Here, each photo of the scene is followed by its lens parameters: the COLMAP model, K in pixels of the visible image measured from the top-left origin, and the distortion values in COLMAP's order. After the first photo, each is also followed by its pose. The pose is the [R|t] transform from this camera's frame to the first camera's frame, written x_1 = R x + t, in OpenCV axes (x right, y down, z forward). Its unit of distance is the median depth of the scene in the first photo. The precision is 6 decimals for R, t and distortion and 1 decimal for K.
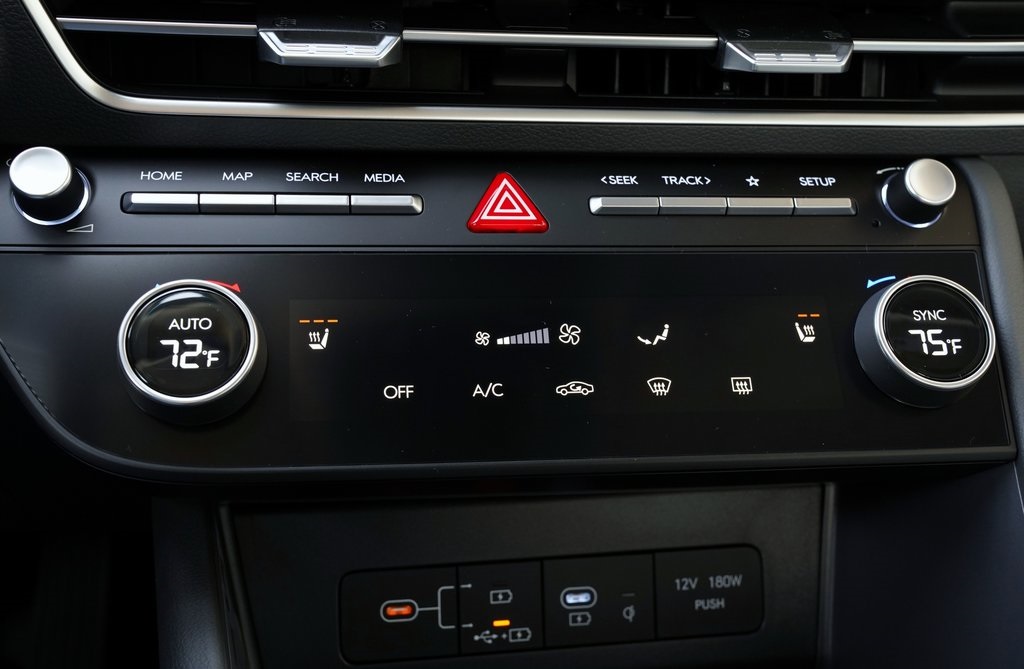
lens RADIAL K [[1159.1, 0, 512.0], [0, 1159.1, 334.5], [0, 0, 1]] dist [0.023548, 0.024741]
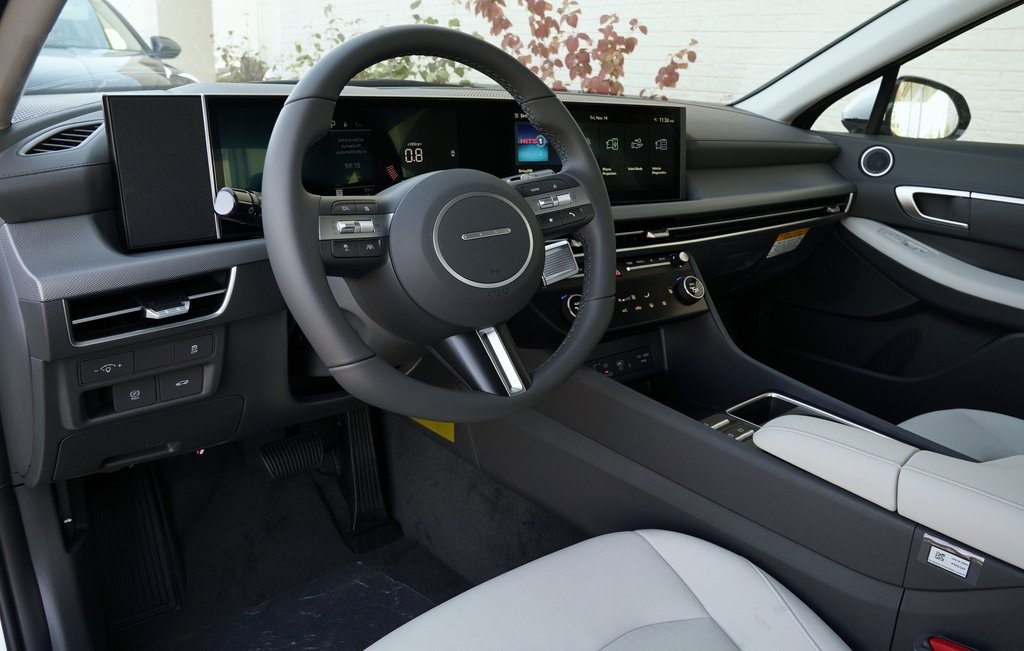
lens RADIAL K [[721.3, 0, 512.0], [0, 721.3, 325.5], [0, 0, 1]] dist [-0.112228, 0.061192]
pose [[0.898661, -0.144998, 0.413985, -1.571583], [0.151838, 0.988267, 0.016535, -0.009562], [-0.411525, 0.047999, 0.910134, -1.399120]]
